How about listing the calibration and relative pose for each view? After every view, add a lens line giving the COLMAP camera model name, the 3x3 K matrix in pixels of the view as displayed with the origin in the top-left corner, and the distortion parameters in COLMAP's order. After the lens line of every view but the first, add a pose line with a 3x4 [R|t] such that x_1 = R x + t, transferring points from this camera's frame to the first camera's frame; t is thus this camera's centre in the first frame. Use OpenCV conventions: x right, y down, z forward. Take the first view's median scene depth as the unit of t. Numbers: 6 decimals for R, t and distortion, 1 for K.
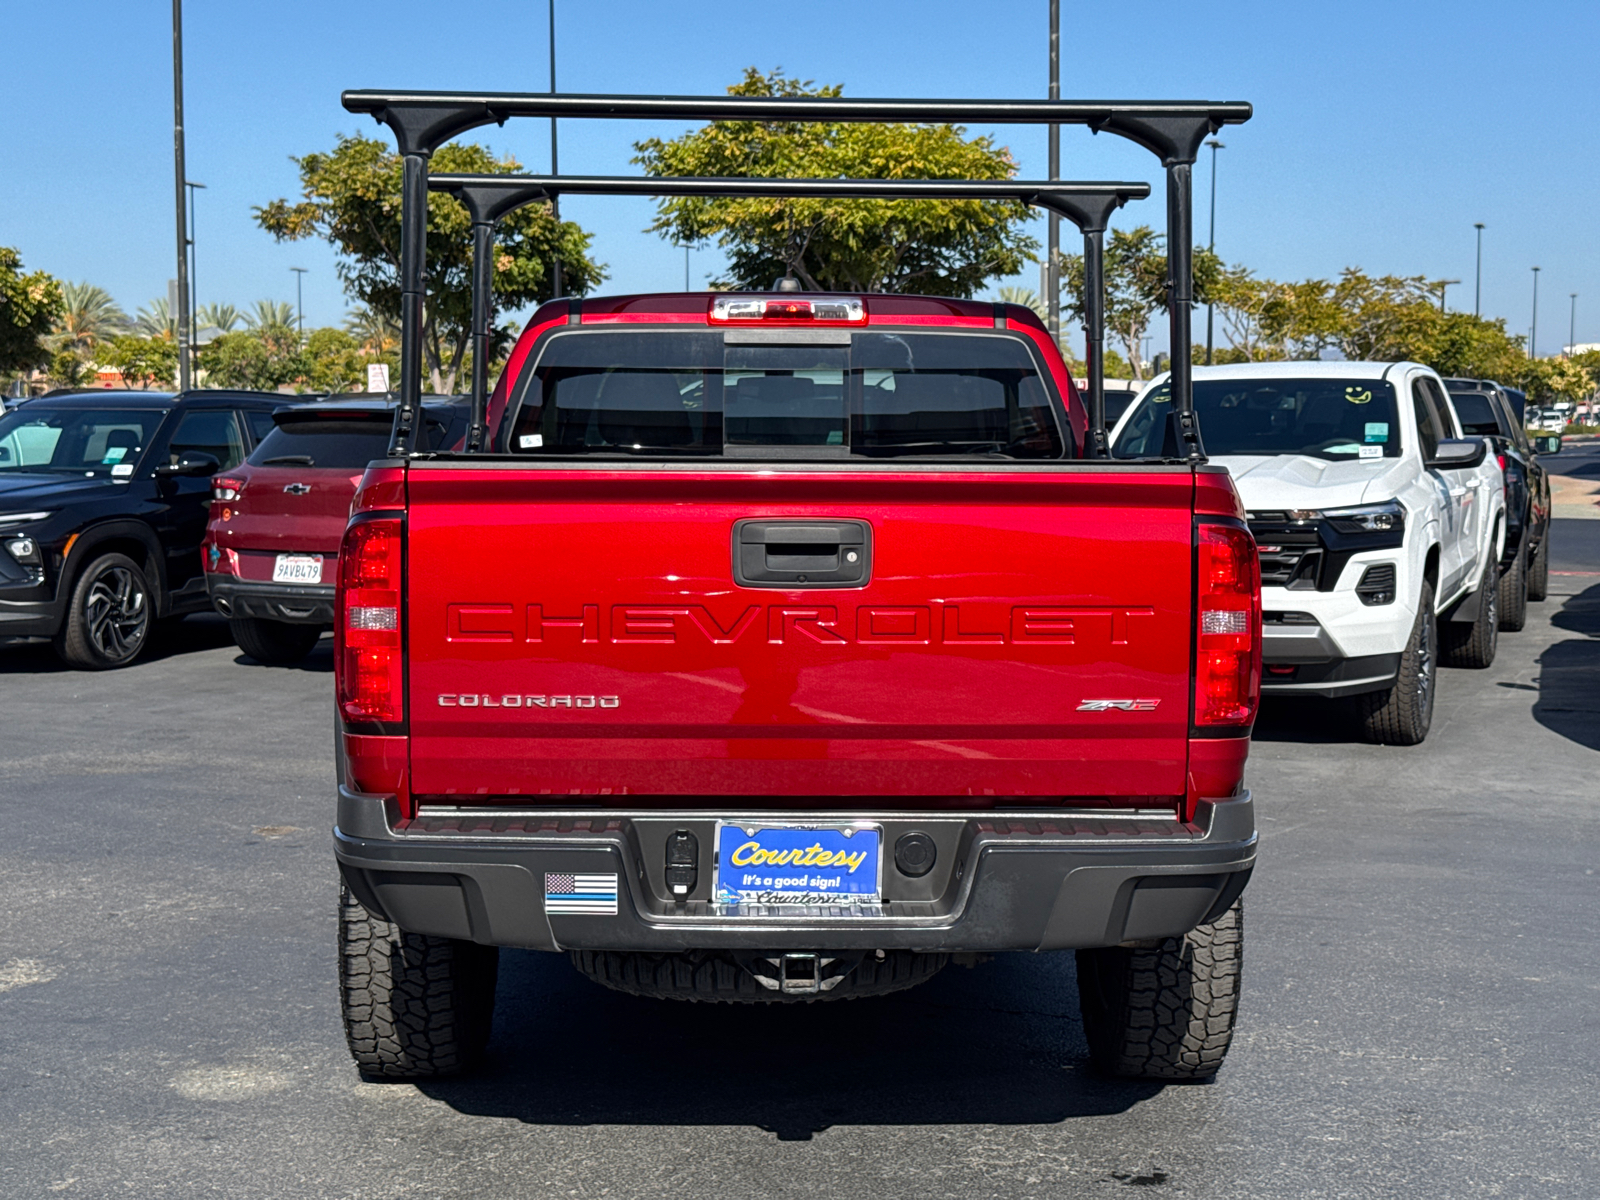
lens RADIAL K [[2242.8, 0, 822.4], [0, 2242.8, 596.9], [0, 0, 1]] dist [0.131442, -0.093565]
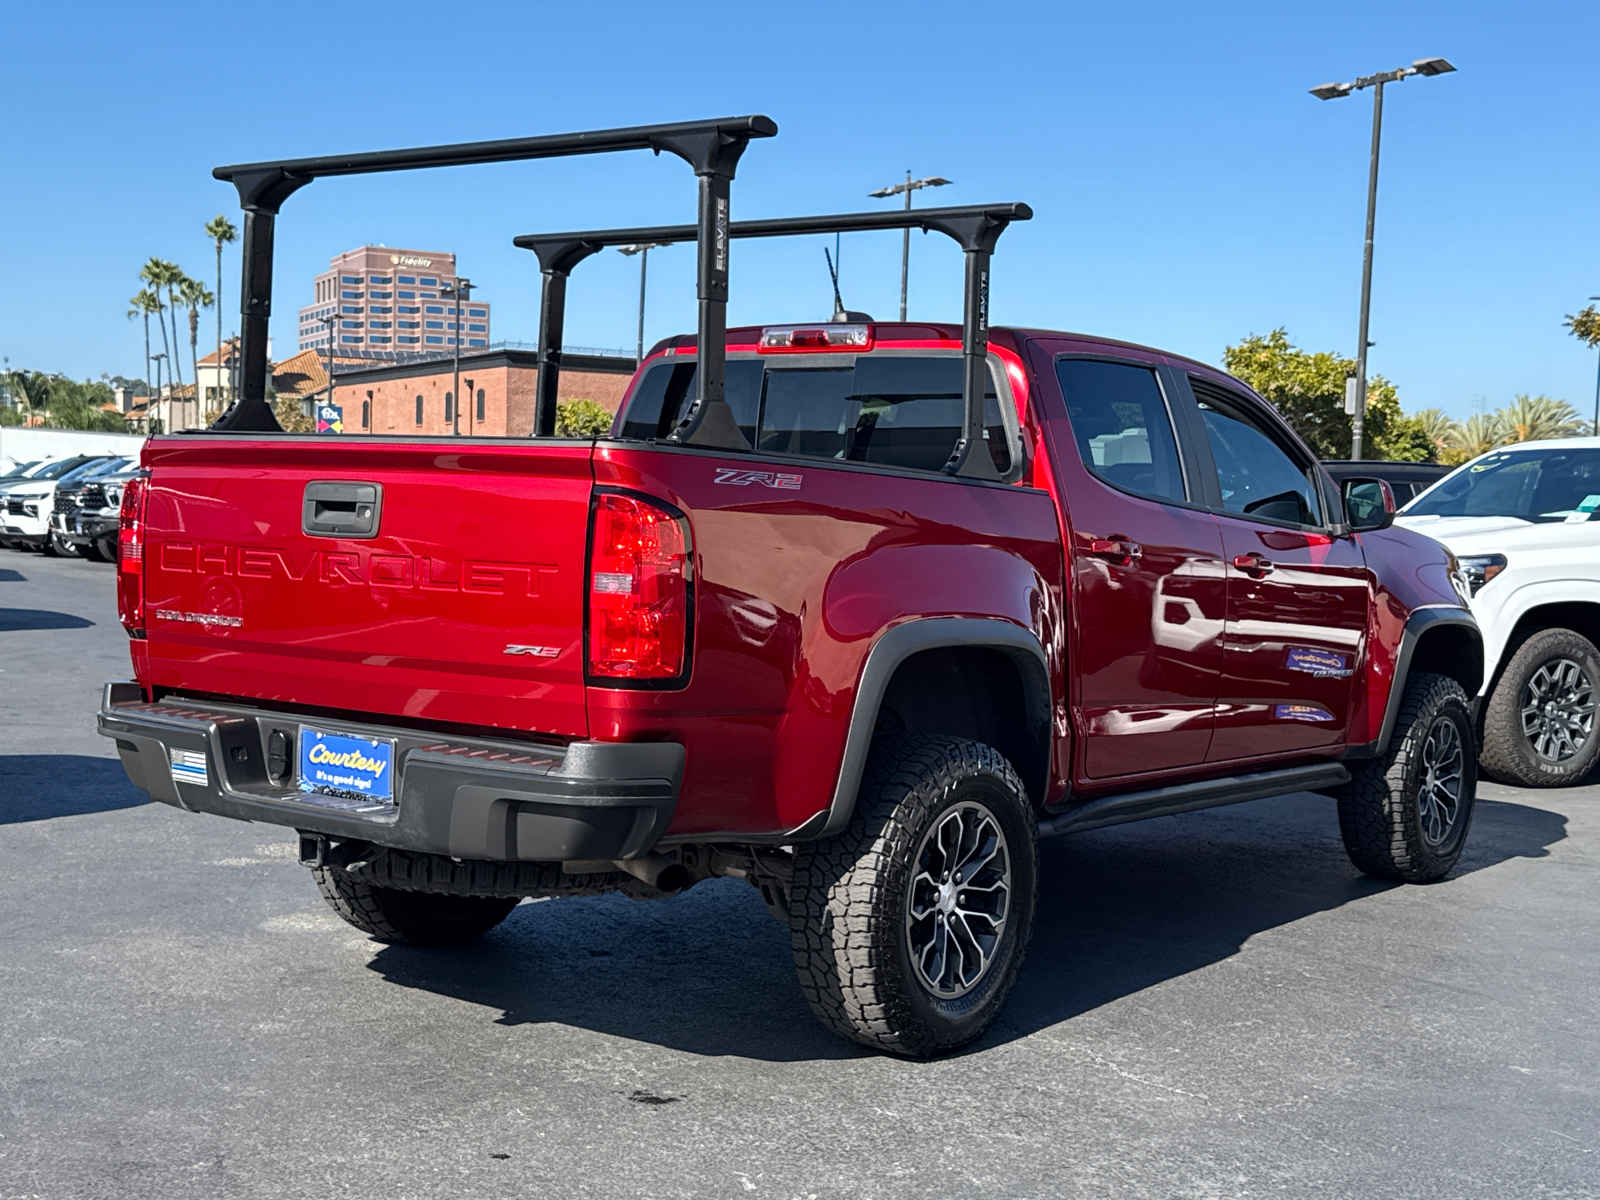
lens RADIAL K [[2069.1, 0, 800.0], [0, 2069.1, 600.0], [0, 0, 1]] dist [0.133902, -0.069098]
pose [[0.787172, 0.047744, -0.614883, 0.560744], [-0.073496, 0.997156, -0.016663, 0.019035], [0.612339, 0.058308, 0.788442, 0.161781]]
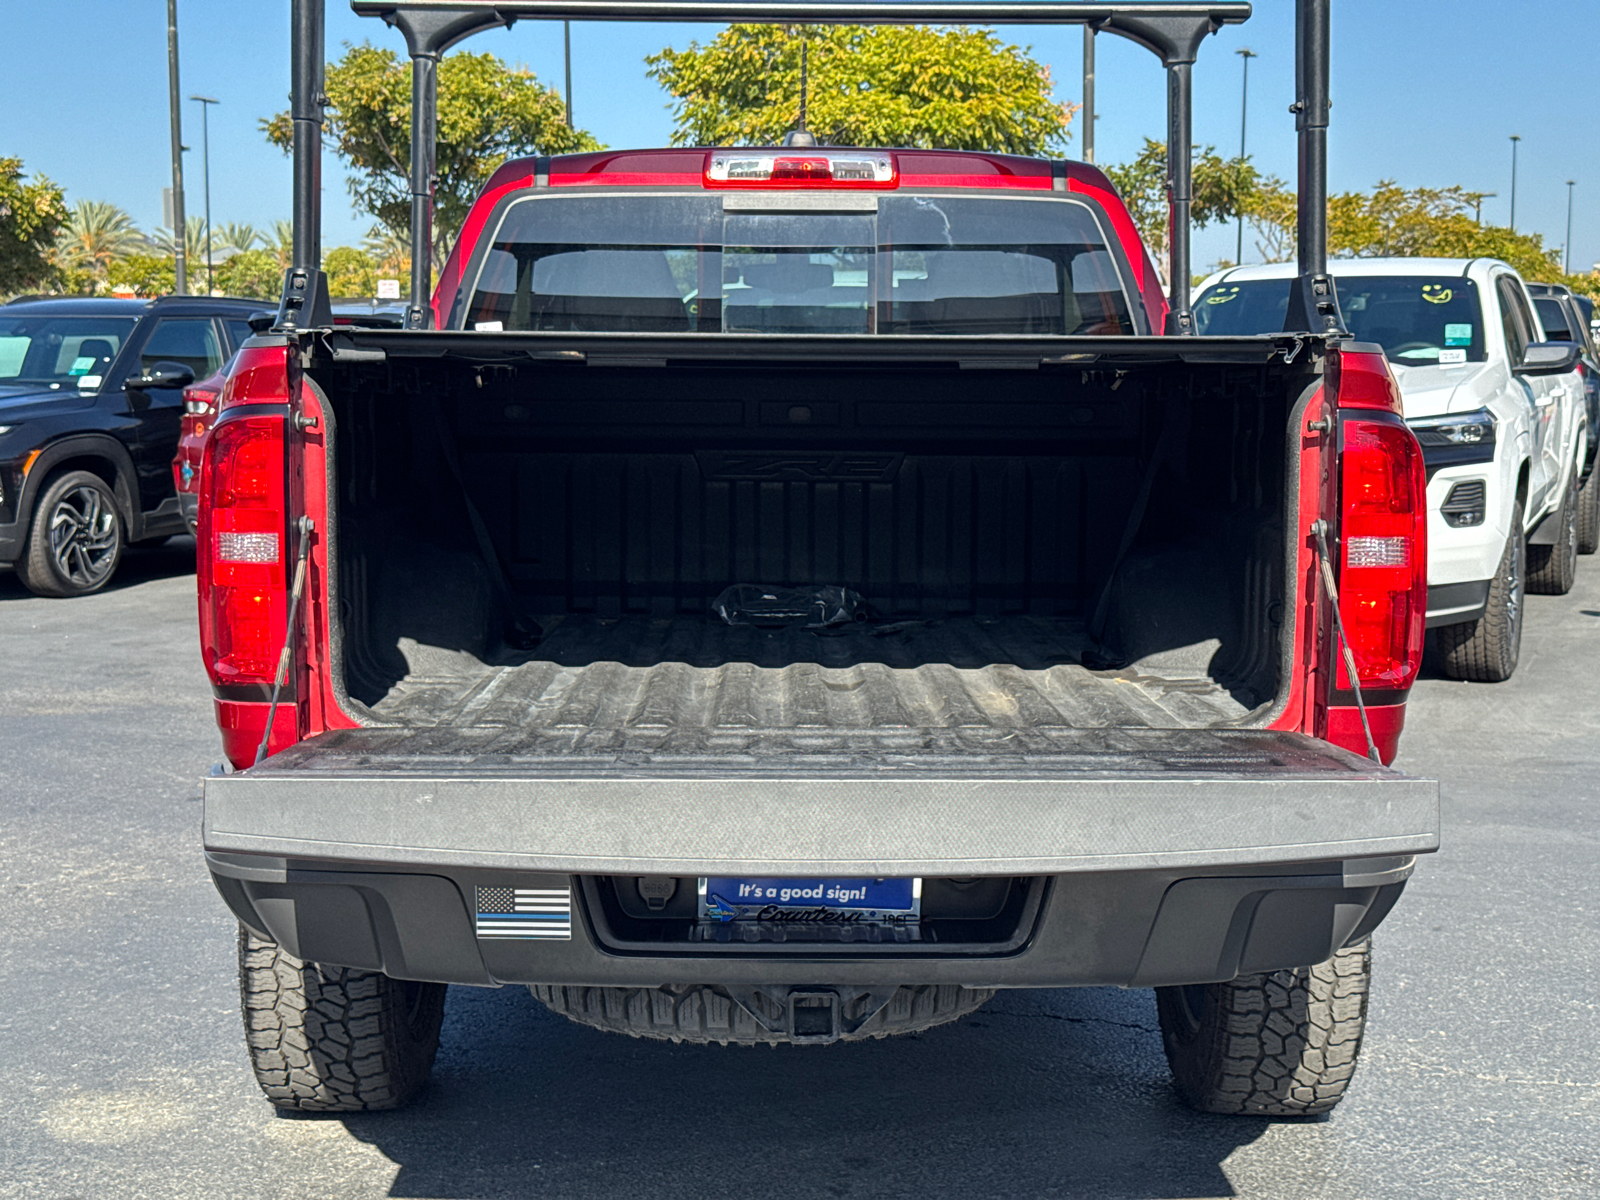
lens RADIAL K [[2235.4, 0, 811.0], [0, 2235.4, 596.4], [0, 0, 1]] dist [0.205740, -0.500513]
pose [[0.999892, -0.000499, -0.014699, 0.000314], [0.001007, 0.999402, 0.034570, -0.000107], [0.014673, -0.034581, 0.999294, 0.155289]]
